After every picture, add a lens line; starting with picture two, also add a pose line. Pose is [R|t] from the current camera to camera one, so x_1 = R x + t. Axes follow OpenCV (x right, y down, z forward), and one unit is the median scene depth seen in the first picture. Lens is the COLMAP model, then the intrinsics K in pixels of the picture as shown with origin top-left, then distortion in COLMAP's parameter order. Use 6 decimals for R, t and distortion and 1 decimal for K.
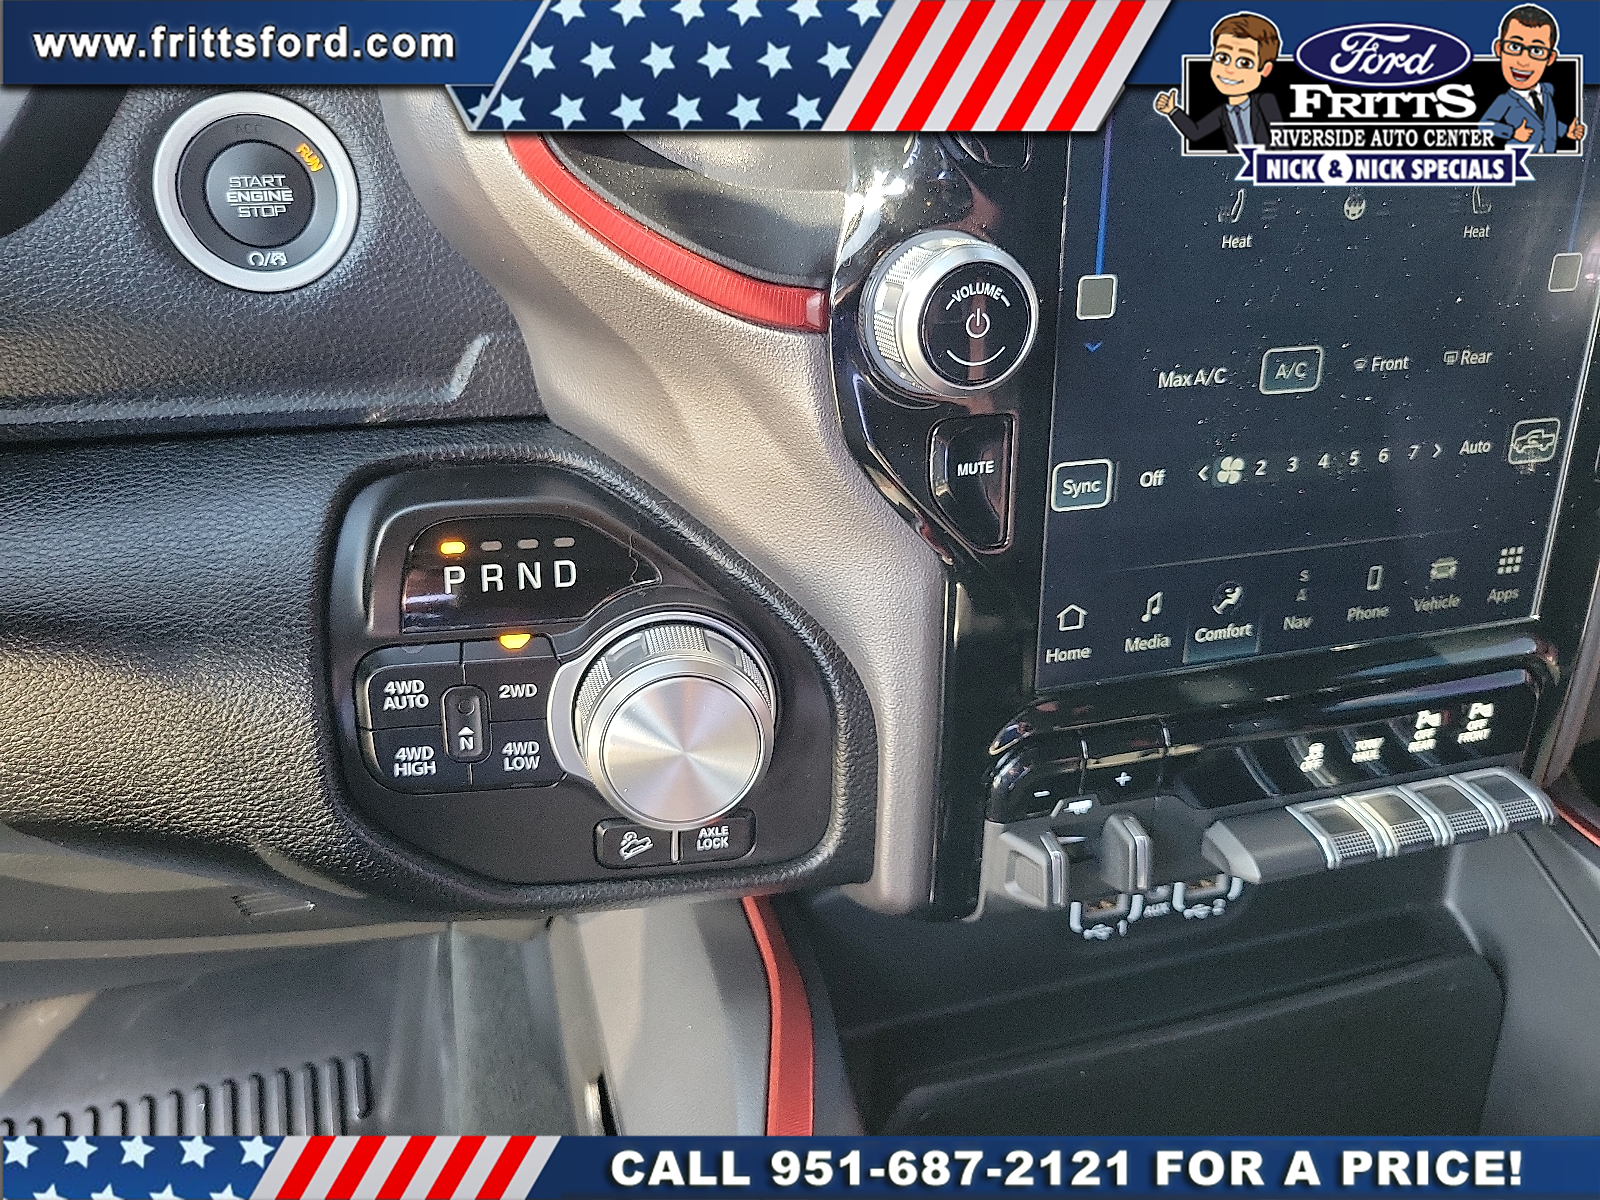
lens RADIAL K [[1209.1, 0, 803.5], [0, 1209.1, 607.0], [0, 0, 1]] dist [0.023854, -0.027570]
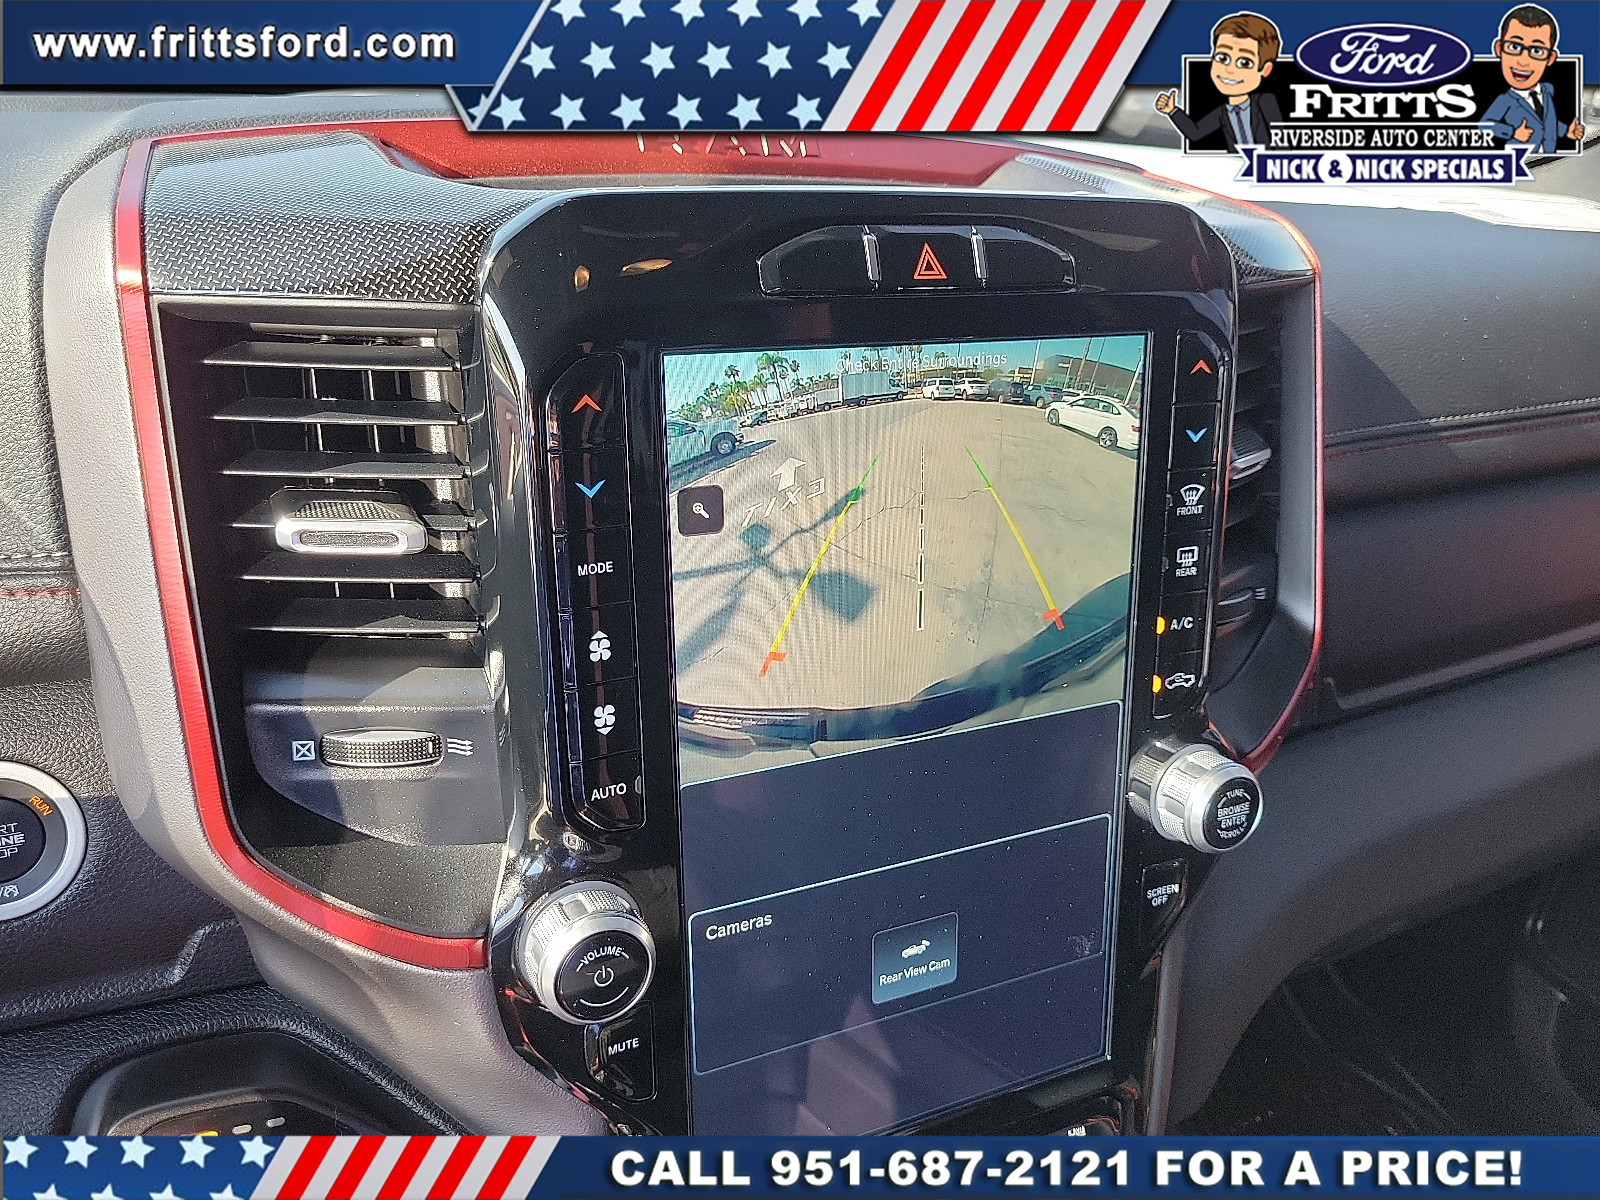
lens RADIAL K [[1209.1, 0, 800.3], [0, 1209.1, 596.7], [0, 0, 1]] dist [0.023854, -0.027570]
pose [[0.987774, -0.042745, 0.149919, 0.134191], [0.057322, 0.993892, -0.094302, -0.384821], [-0.144973, 0.101742, 0.984191, -0.248309]]
